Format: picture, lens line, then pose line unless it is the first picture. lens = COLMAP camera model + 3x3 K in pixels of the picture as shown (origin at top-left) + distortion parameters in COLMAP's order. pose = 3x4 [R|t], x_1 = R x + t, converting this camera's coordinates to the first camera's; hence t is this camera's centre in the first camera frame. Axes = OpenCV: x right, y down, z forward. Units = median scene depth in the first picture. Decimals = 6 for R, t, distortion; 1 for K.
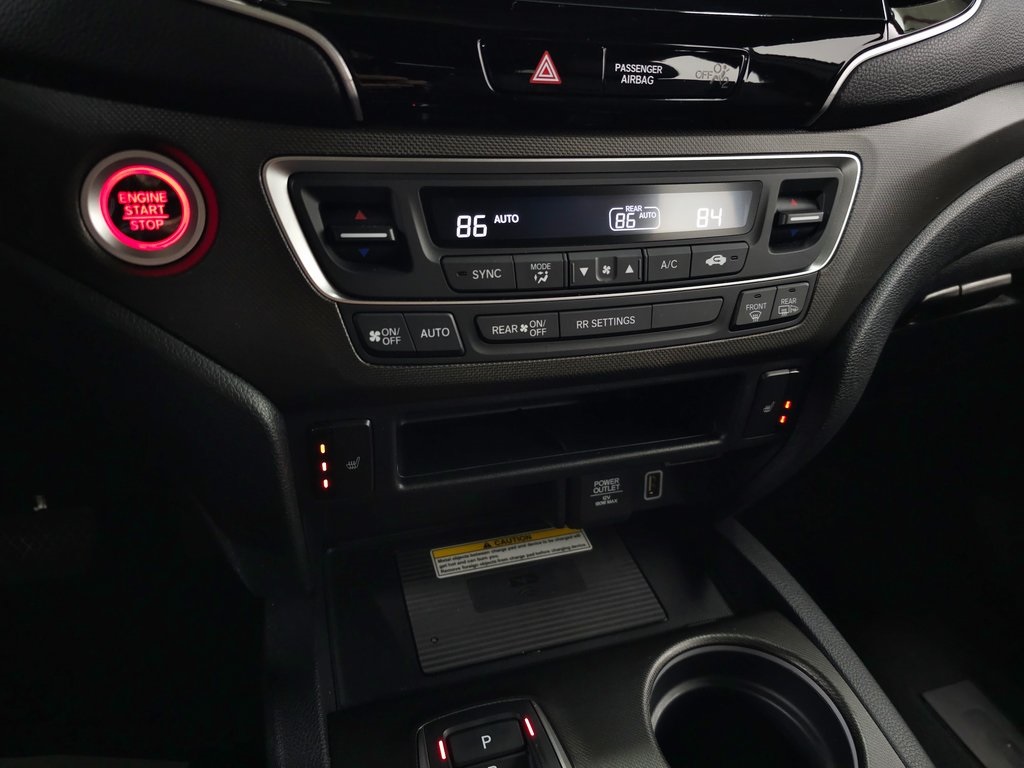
lens RADIAL K [[696.3, 0, 517.3], [0, 696.3, 376.3], [0, 0, 1]] dist [0.045897, -0.051718]
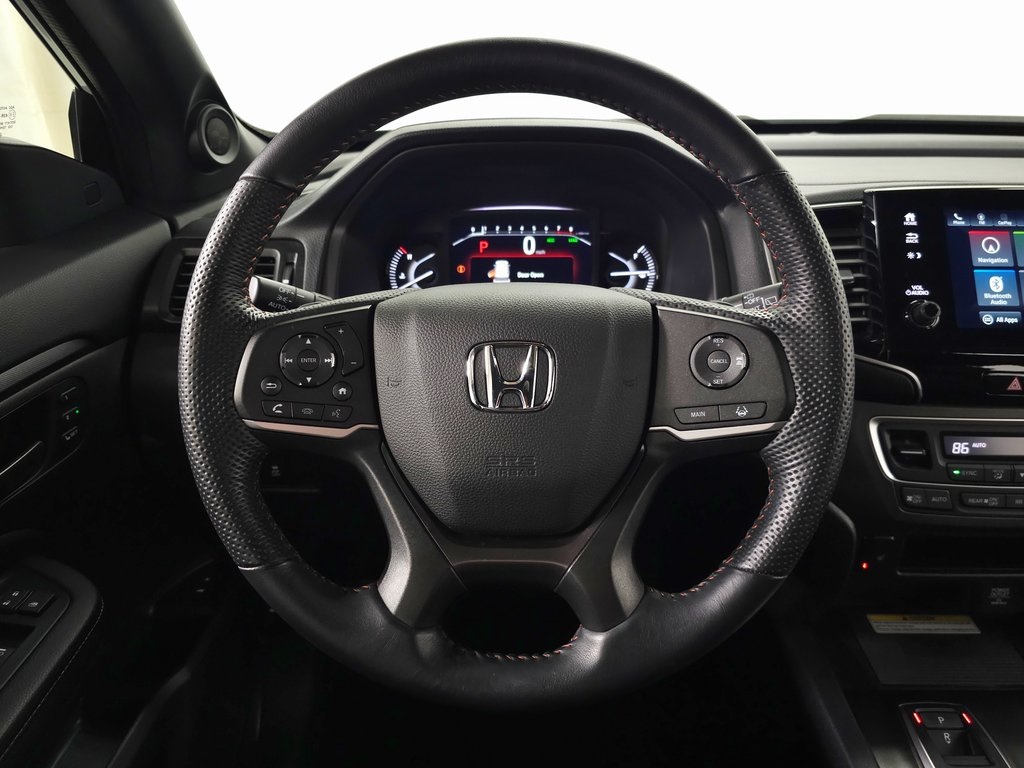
lens RADIAL K [[696.3, 0, 517.3], [0, 696.3, 376.3], [0, 0, 1]] dist [0.045897, -0.051718]
pose [[0.941789, 0.069054, -0.329035, -0.594016], [-0.104364, 0.990379, -0.090869, -0.097593], [0.319595, 0.119919, 0.939935, -1.296581]]
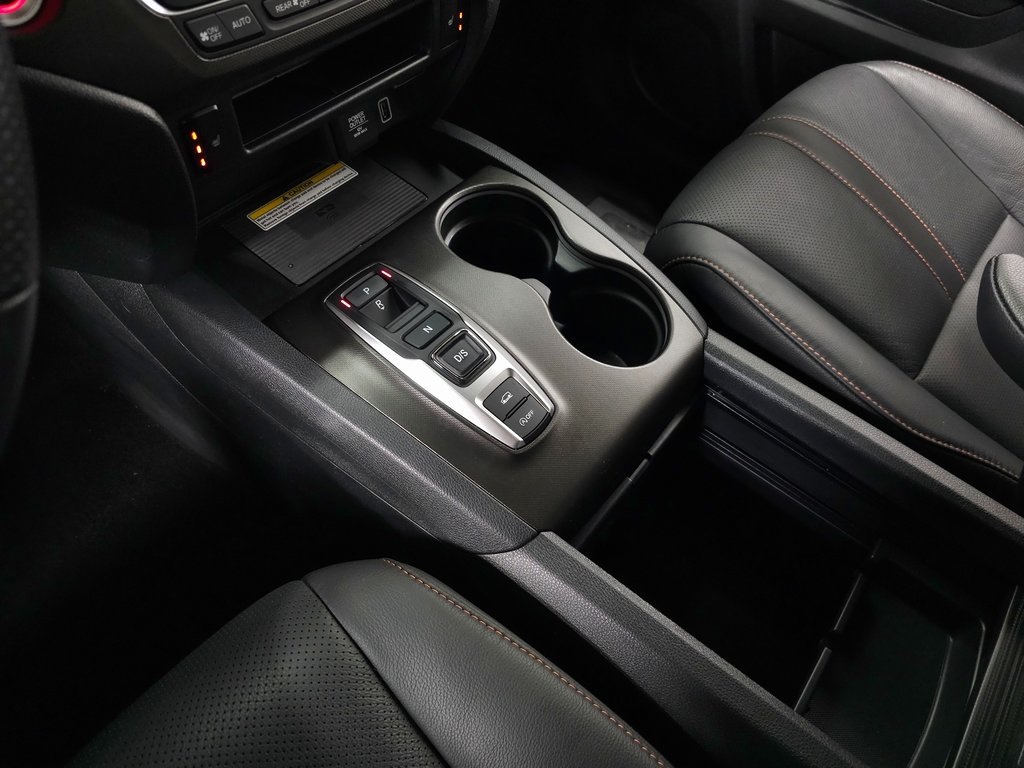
lens RADIAL K [[696.3, 0, 517.3], [0, 696.3, 376.3], [0, 0, 1]] dist [0.045897, -0.051718]
pose [[0.833752, -0.440803, 0.332492, -0.411461], [0.246439, 0.835971, 0.490327, -0.023304], [-0.494091, -0.326872, 0.805623, -0.591153]]
